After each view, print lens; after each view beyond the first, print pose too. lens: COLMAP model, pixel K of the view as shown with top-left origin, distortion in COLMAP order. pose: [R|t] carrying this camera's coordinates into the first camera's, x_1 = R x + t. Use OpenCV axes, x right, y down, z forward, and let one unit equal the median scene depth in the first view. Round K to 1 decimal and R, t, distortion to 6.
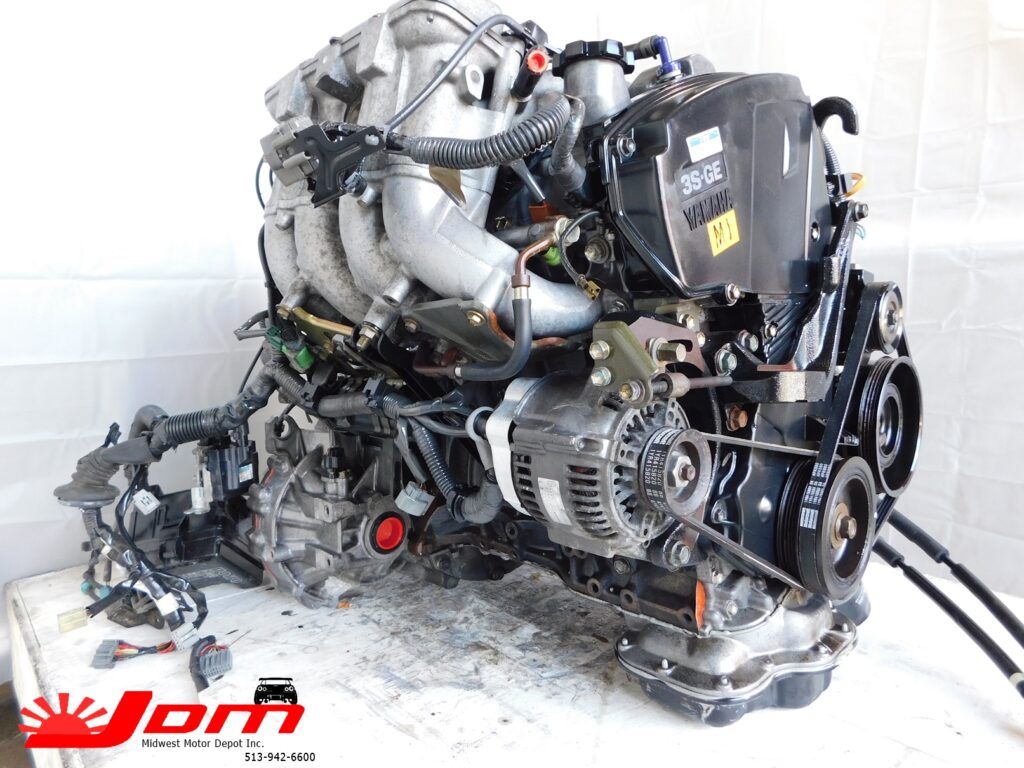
lens RADIAL K [[698.0, 0, 509.4], [0, 698.0, 379.5], [0, 0, 1]] dist [-0.040995, 0.030577]
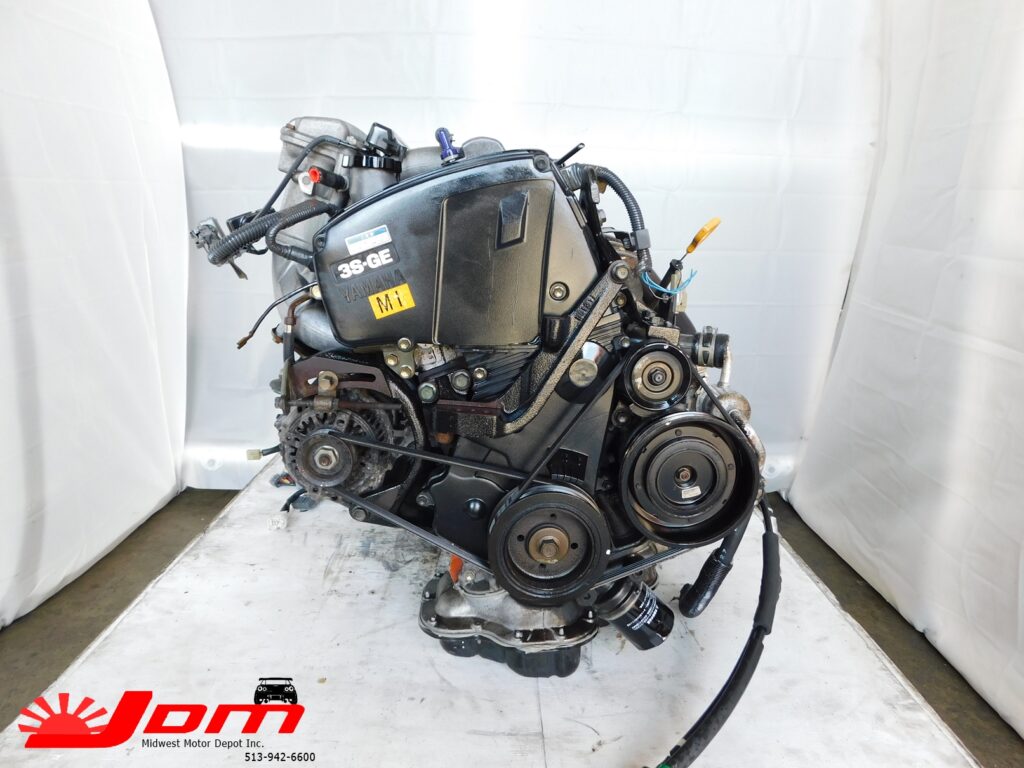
lens RADIAL K [[698.0, 0, 515.5], [0, 698.0, 382.2], [0, 0, 1]] dist [-0.040995, 0.030577]
pose [[0.757040, 0.190171, -0.625080, 1.419783], [-0.098231, 0.978958, 0.178864, -0.334549], [0.645941, -0.074005, 0.759791, 0.104330]]
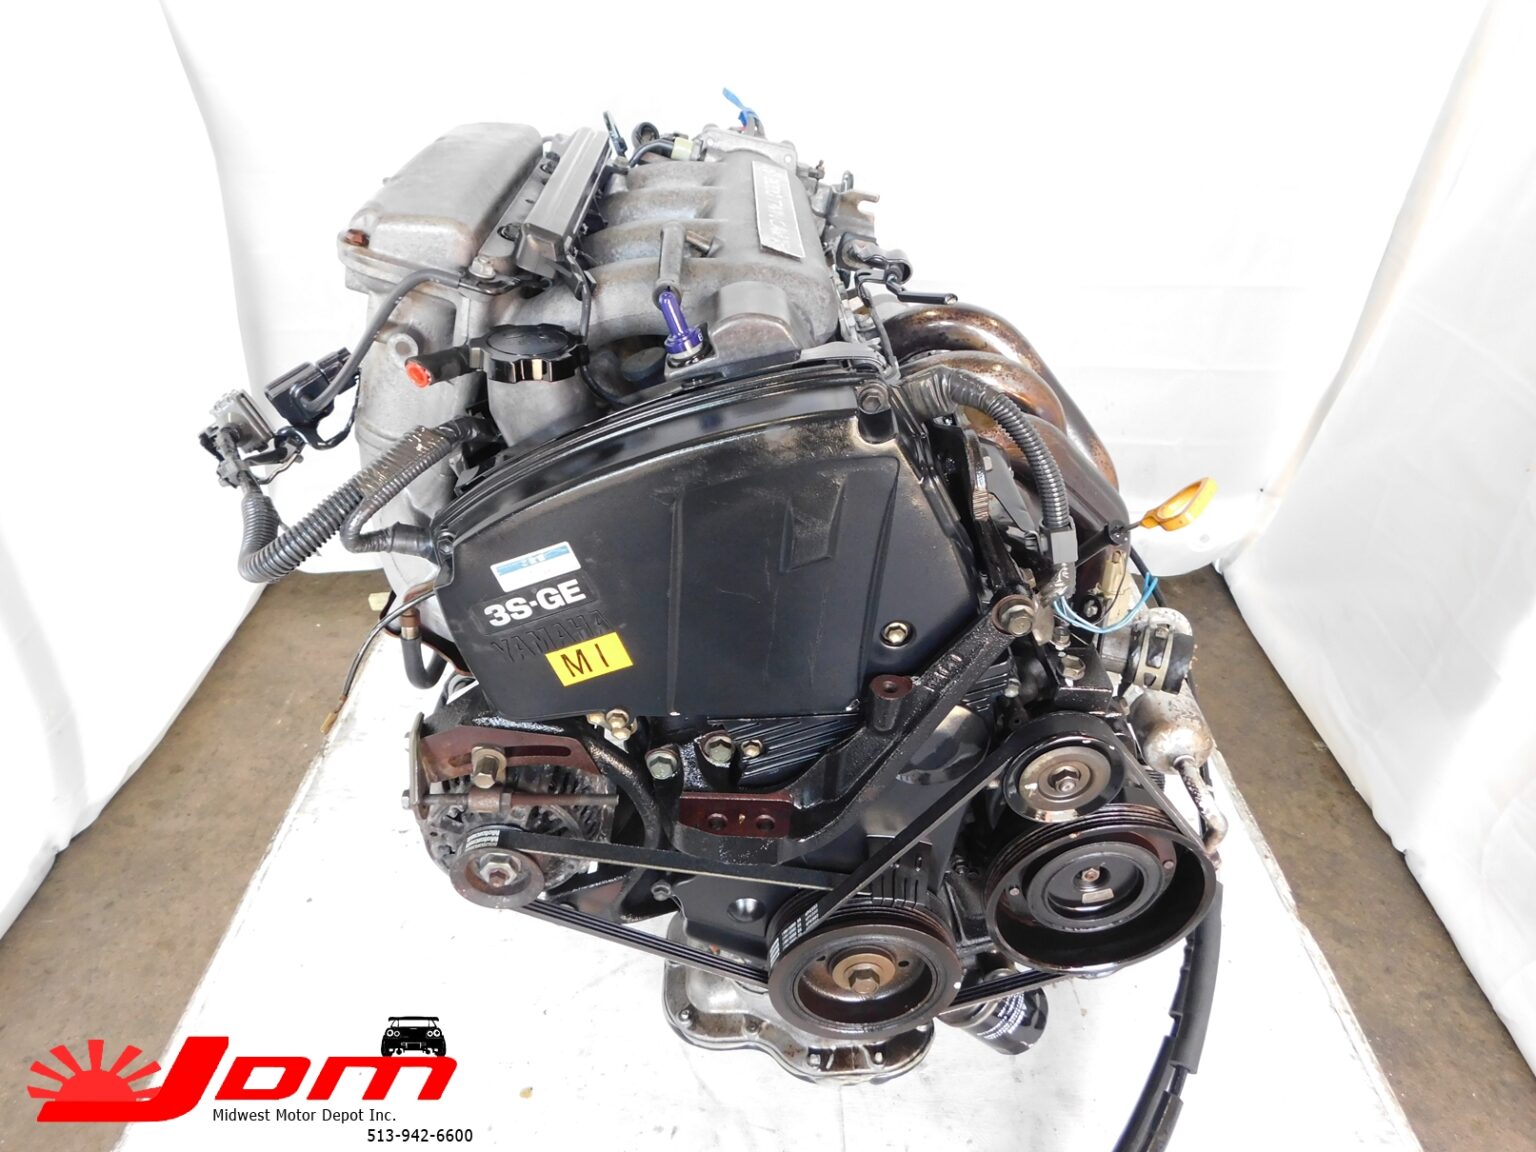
lens RADIAL K [[1046.9, 0, 770.9], [0, 1046.9, 592.5], [0, 0, 1]] dist [-0.040995, 0.030577]
pose [[0.749192, 0.408238, -0.521587, 1.038778], [-0.088019, 0.841855, 0.532478, -0.912395], [0.656478, -0.353019, 0.666644, 0.415218]]
